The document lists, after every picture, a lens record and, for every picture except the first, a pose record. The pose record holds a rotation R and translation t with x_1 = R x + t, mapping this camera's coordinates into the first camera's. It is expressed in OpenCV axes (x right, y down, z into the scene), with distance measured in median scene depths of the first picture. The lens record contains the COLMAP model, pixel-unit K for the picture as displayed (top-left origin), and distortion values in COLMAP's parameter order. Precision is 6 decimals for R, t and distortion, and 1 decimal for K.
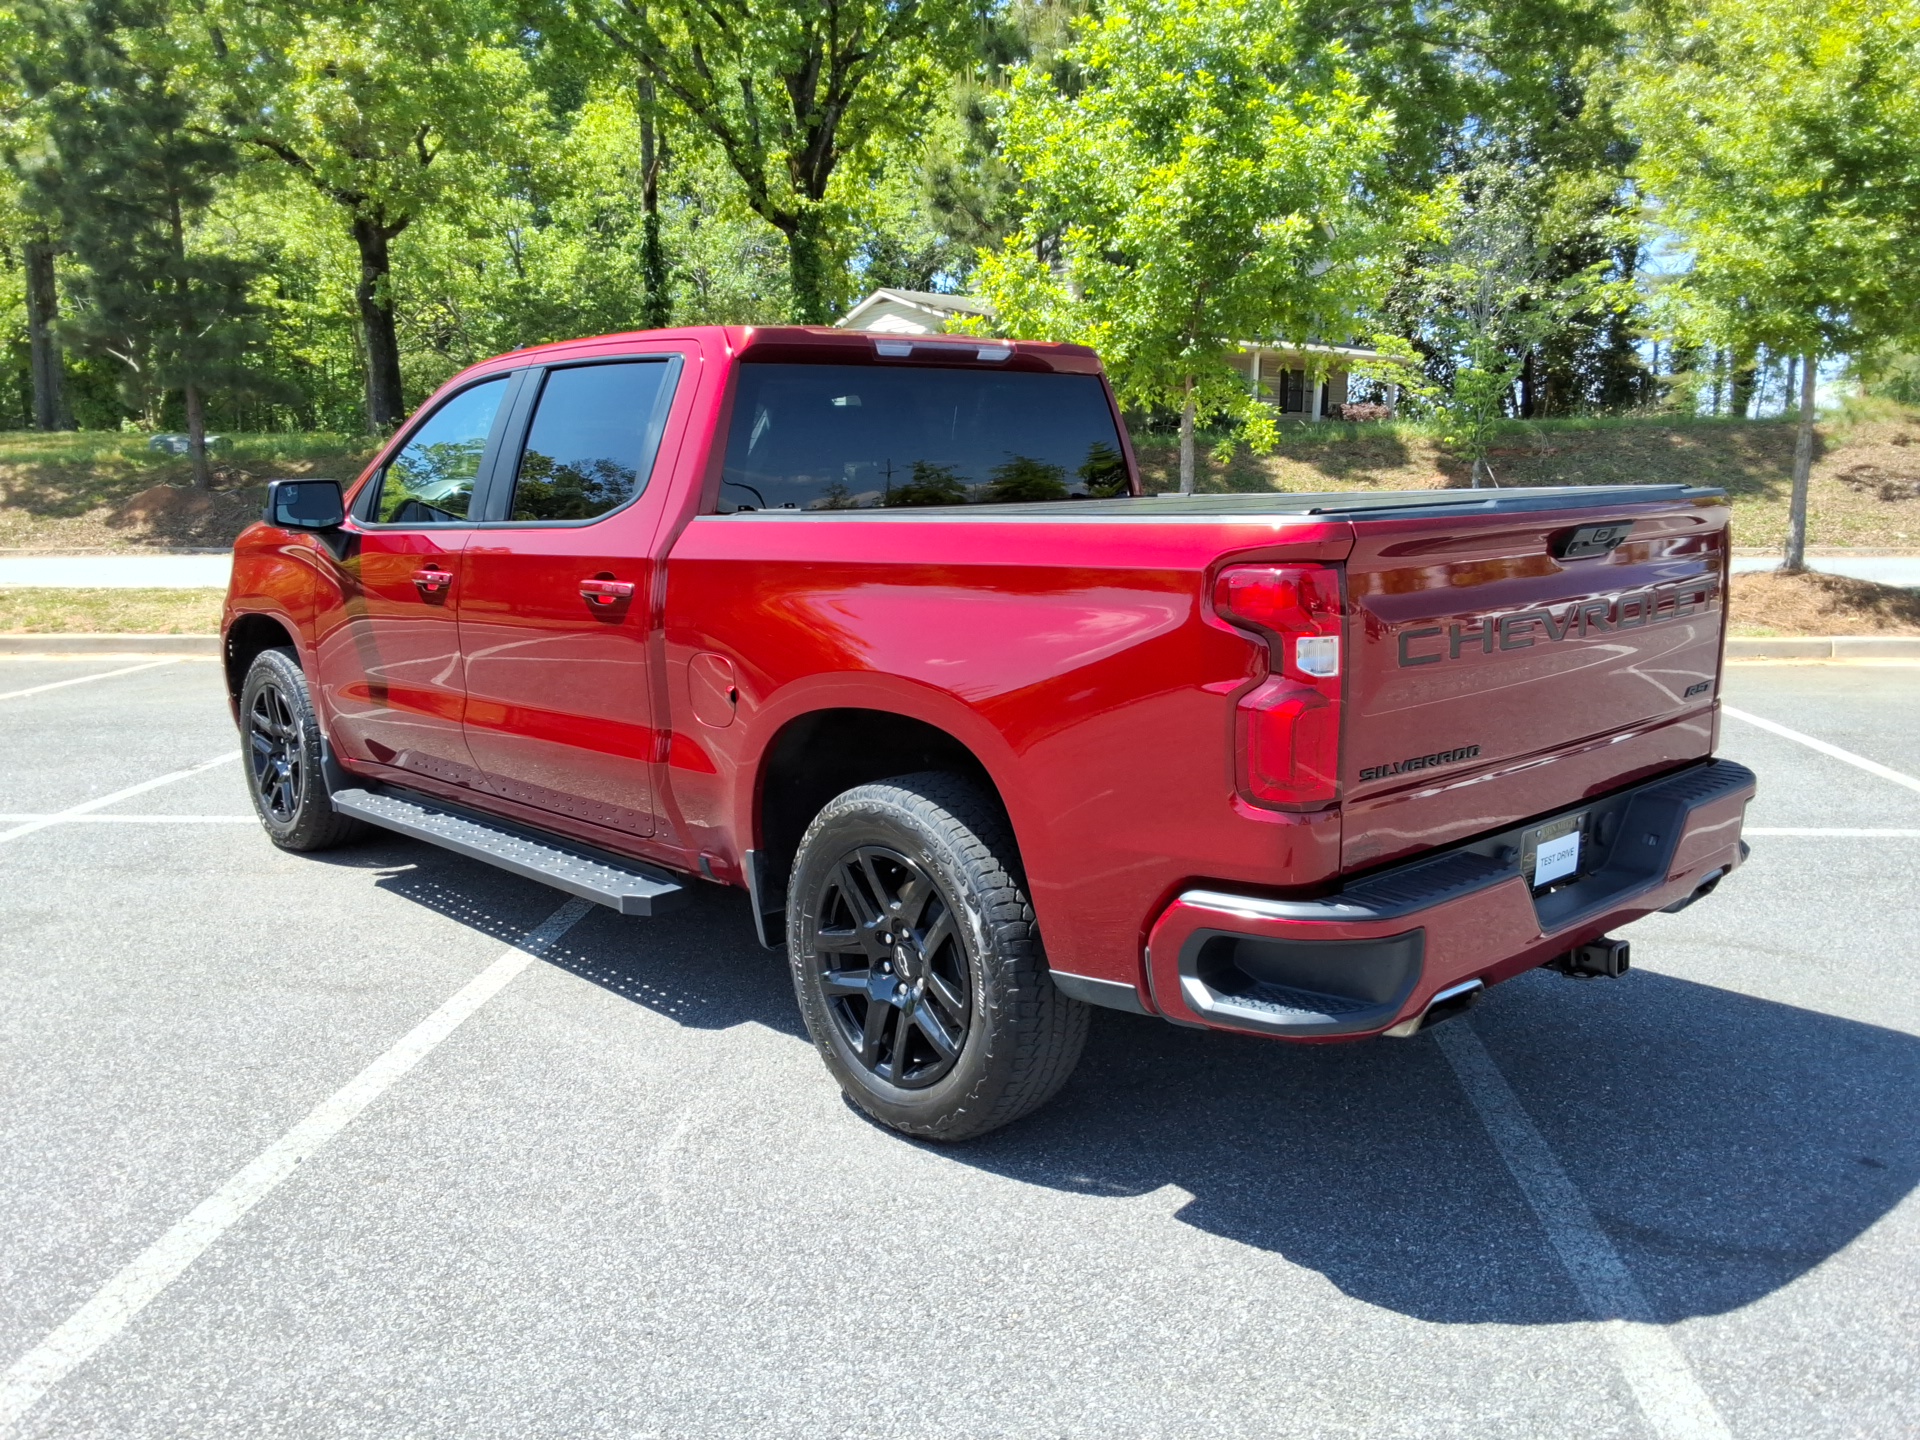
lens RADIAL K [[1536.0, 0, 970.7], [0, 1536.0, 711.5], [0, 0, 1]] dist [0.097877, -0.153003]
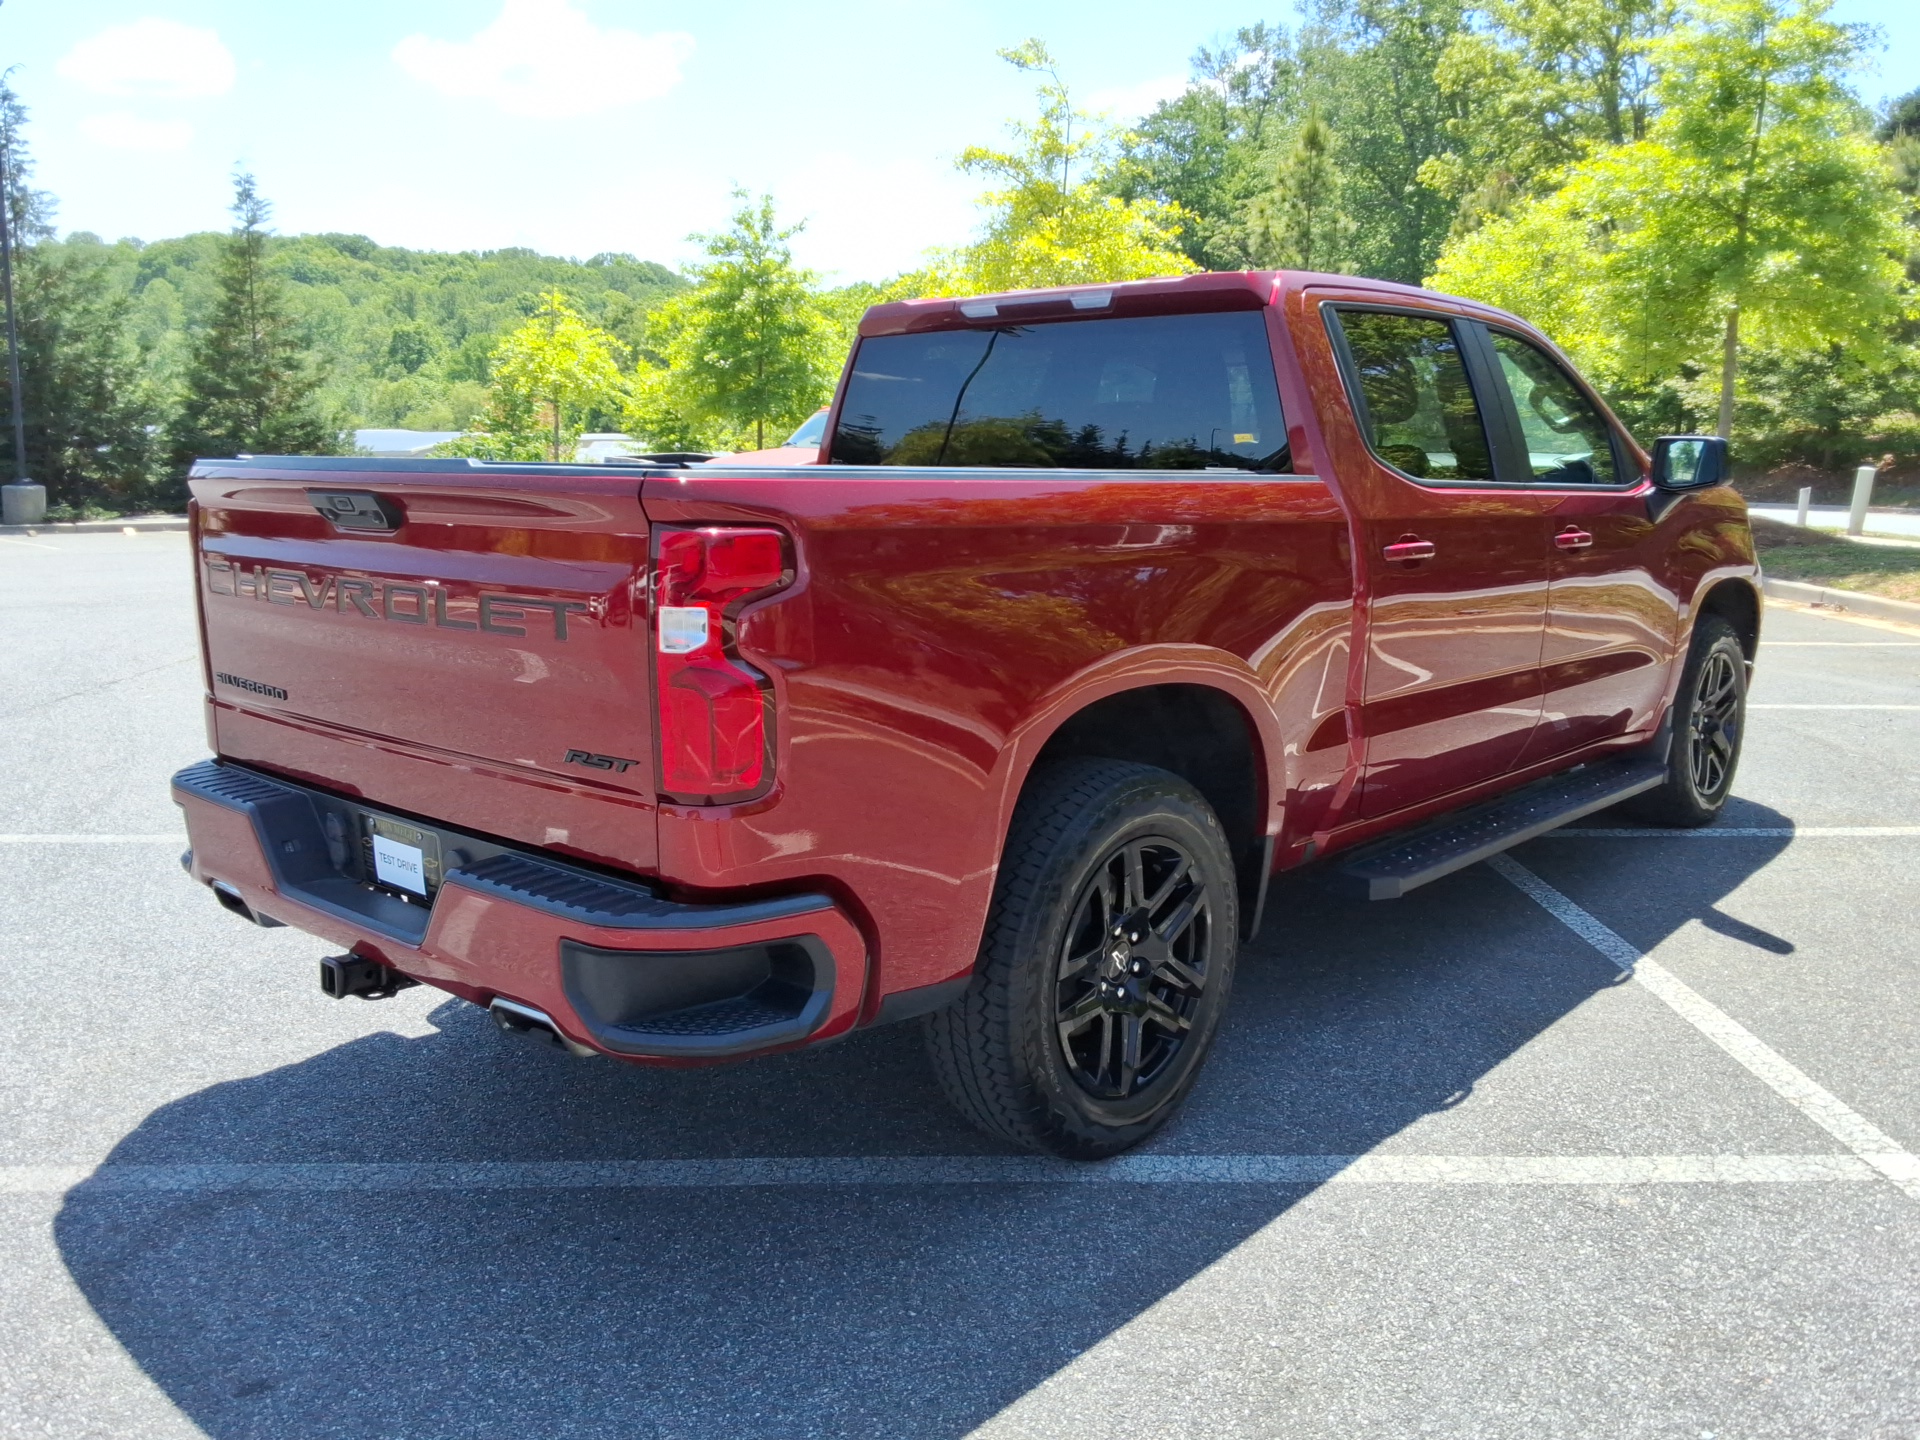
lens RADIAL K [[1536.0, 0, 970.9], [0, 1536.0, 699.2], [0, 0, 1]] dist [0.097877, -0.153003]
pose [[0.093530, 0.172451, -0.980568, 0.355698], [-0.160605, 0.974600, 0.156082, -0.053943], [0.982577, 0.142886, 0.118851, 0.335389]]
